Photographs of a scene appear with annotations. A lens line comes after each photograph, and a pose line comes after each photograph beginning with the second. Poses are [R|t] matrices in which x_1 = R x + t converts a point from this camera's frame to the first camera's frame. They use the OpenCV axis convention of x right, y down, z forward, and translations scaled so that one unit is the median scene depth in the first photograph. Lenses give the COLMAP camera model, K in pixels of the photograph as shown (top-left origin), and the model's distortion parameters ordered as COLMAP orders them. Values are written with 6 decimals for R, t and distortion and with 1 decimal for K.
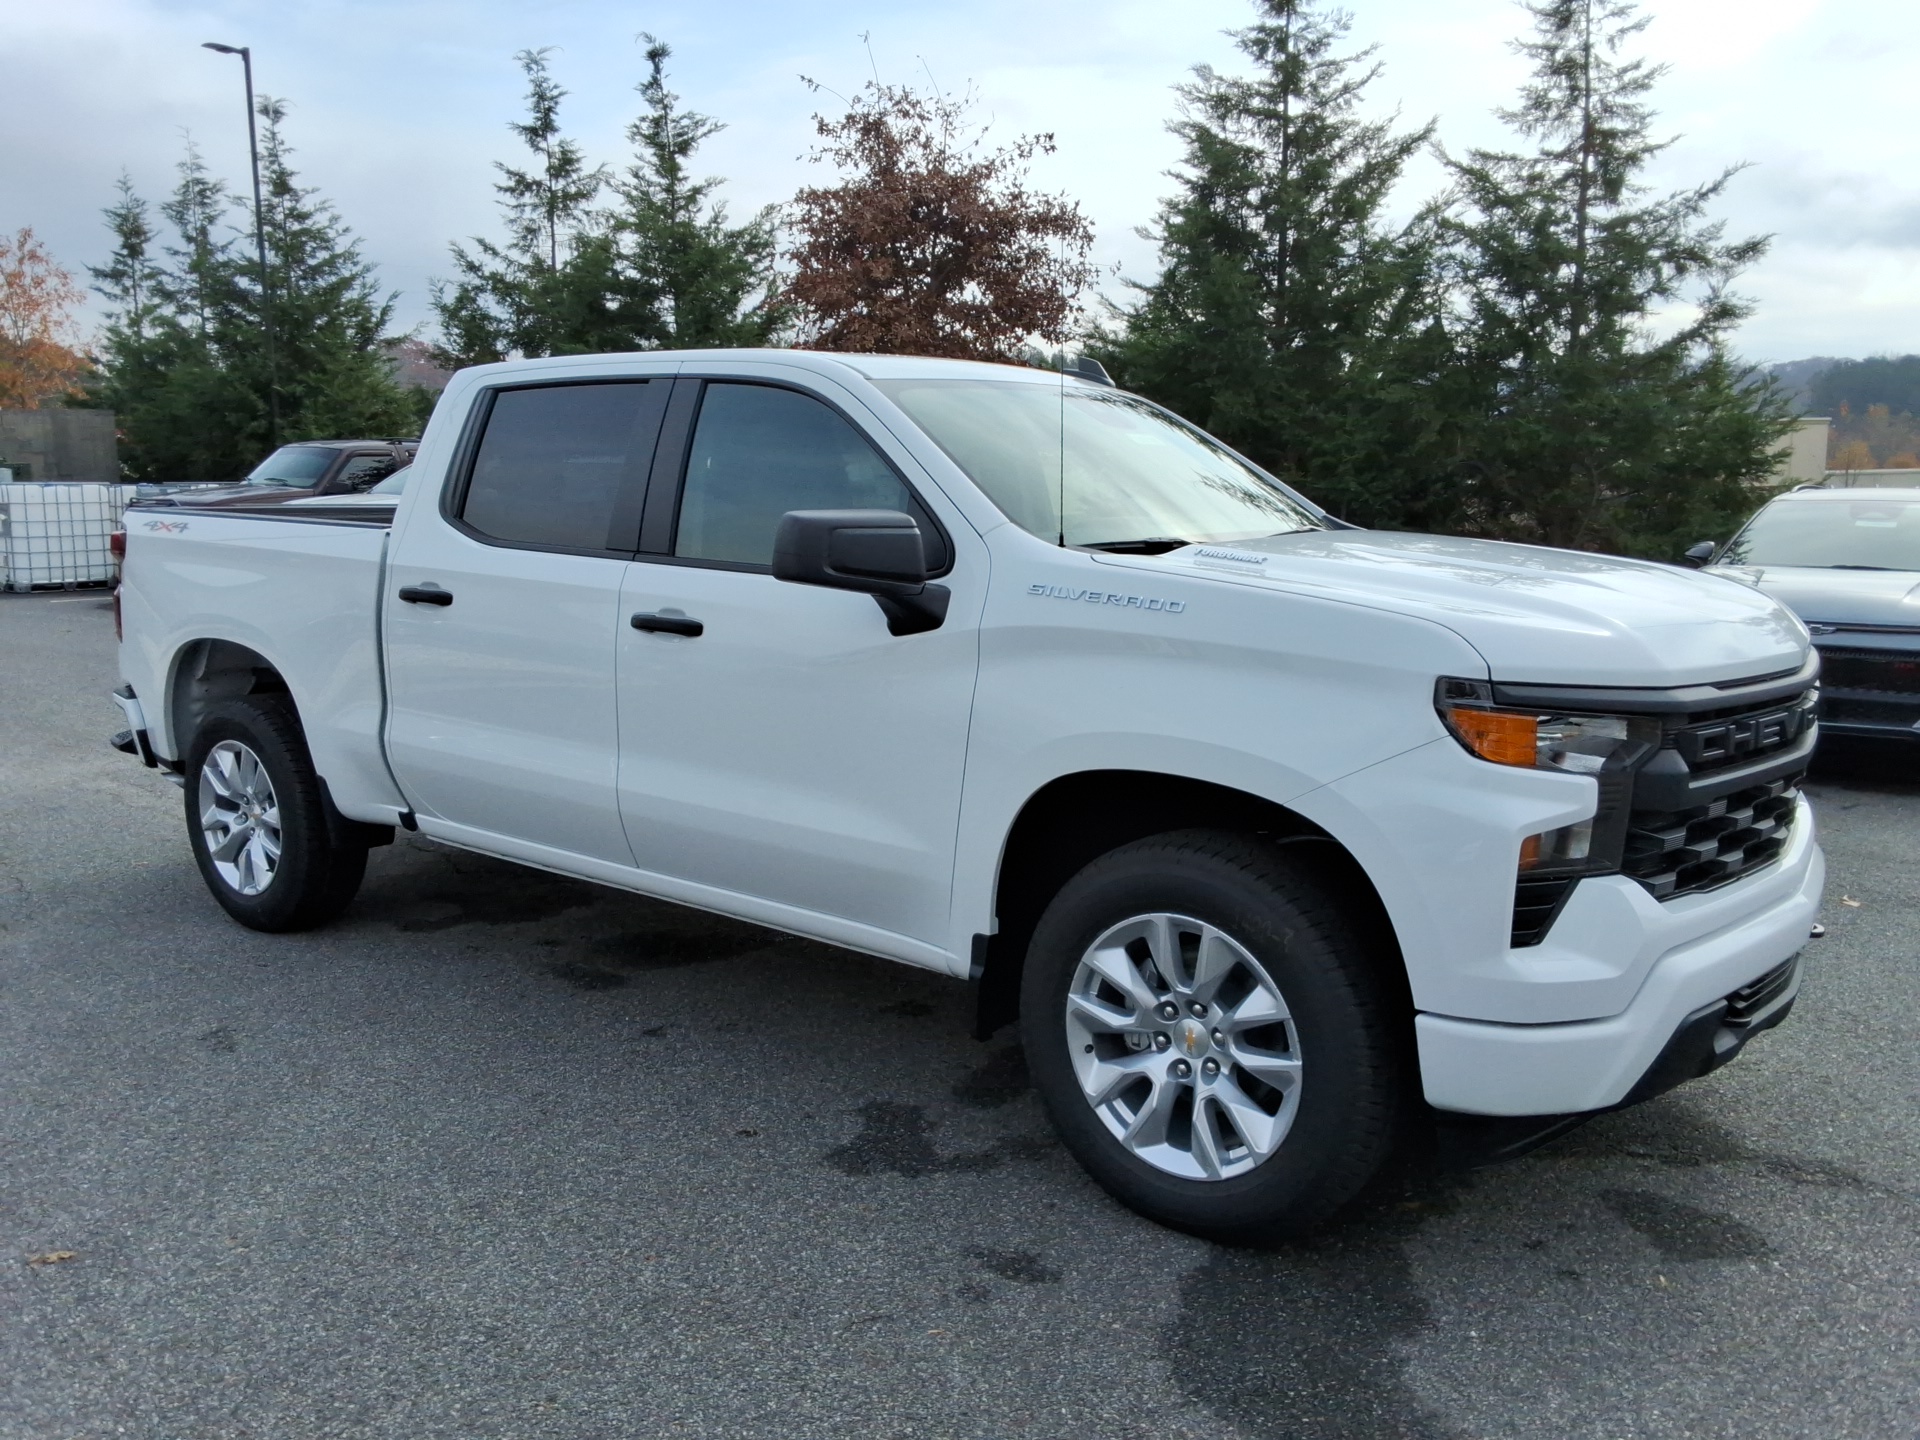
lens RADIAL K [[1548.6, 0, 973.2], [0, 1548.6, 695.5], [0, 0, 1]] dist [0.113069, -0.175048]
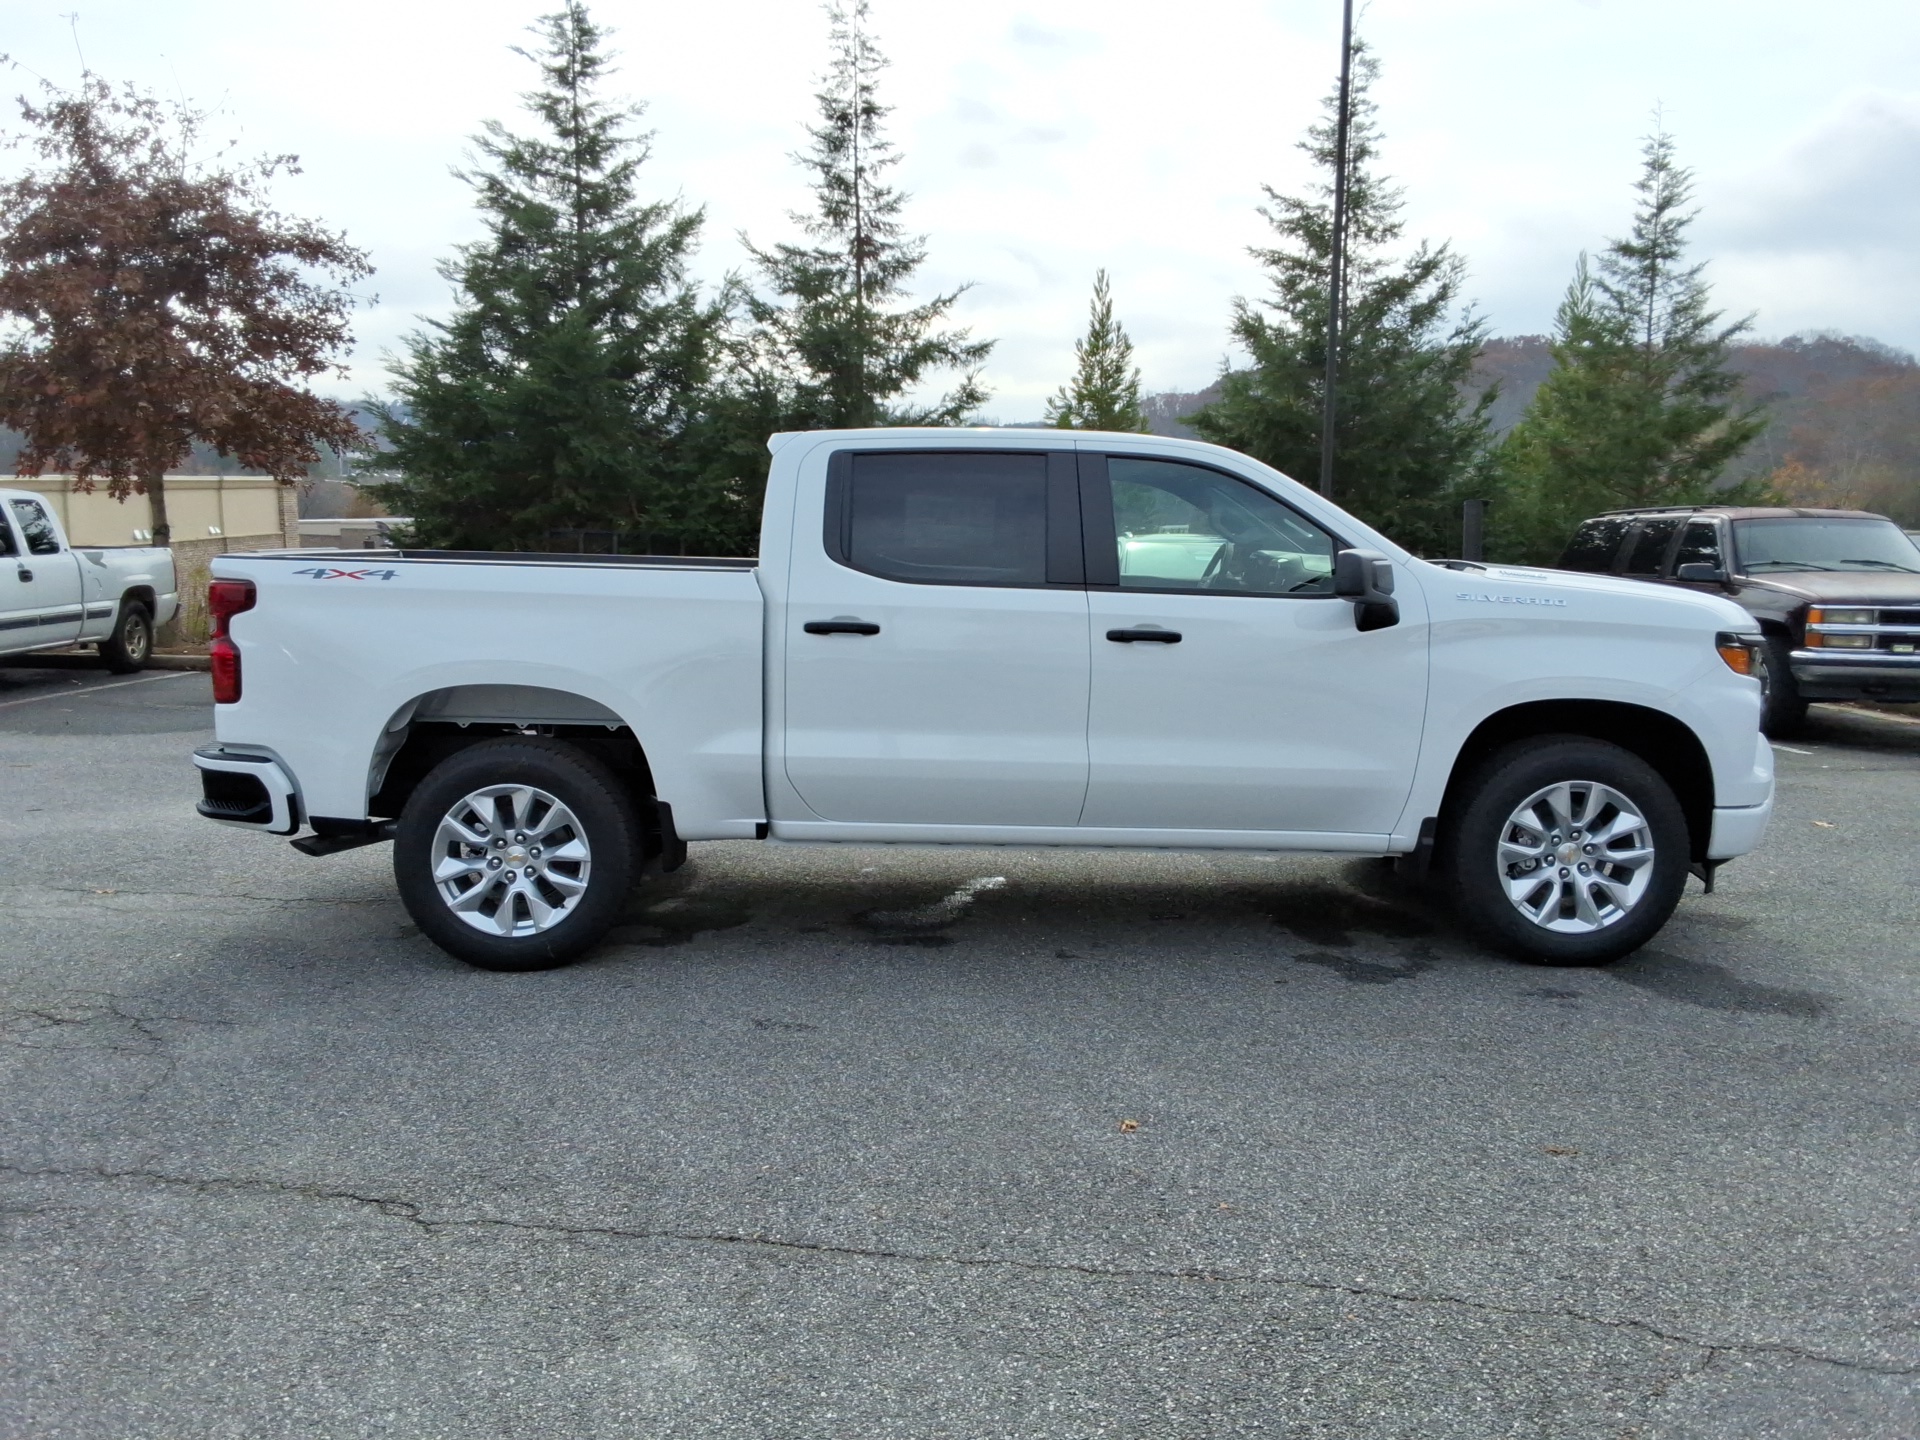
lens RADIAL K [[1548.6, 0, 965.2], [0, 1548.6, 714.0], [0, 0, 1]] dist [0.113069, -0.175048]
pose [[0.778104, -0.072138, 0.623979, -0.251862], [0.079628, 0.996697, 0.015932, -0.002536], [-0.623068, 0.037289, 0.781279, 0.009738]]
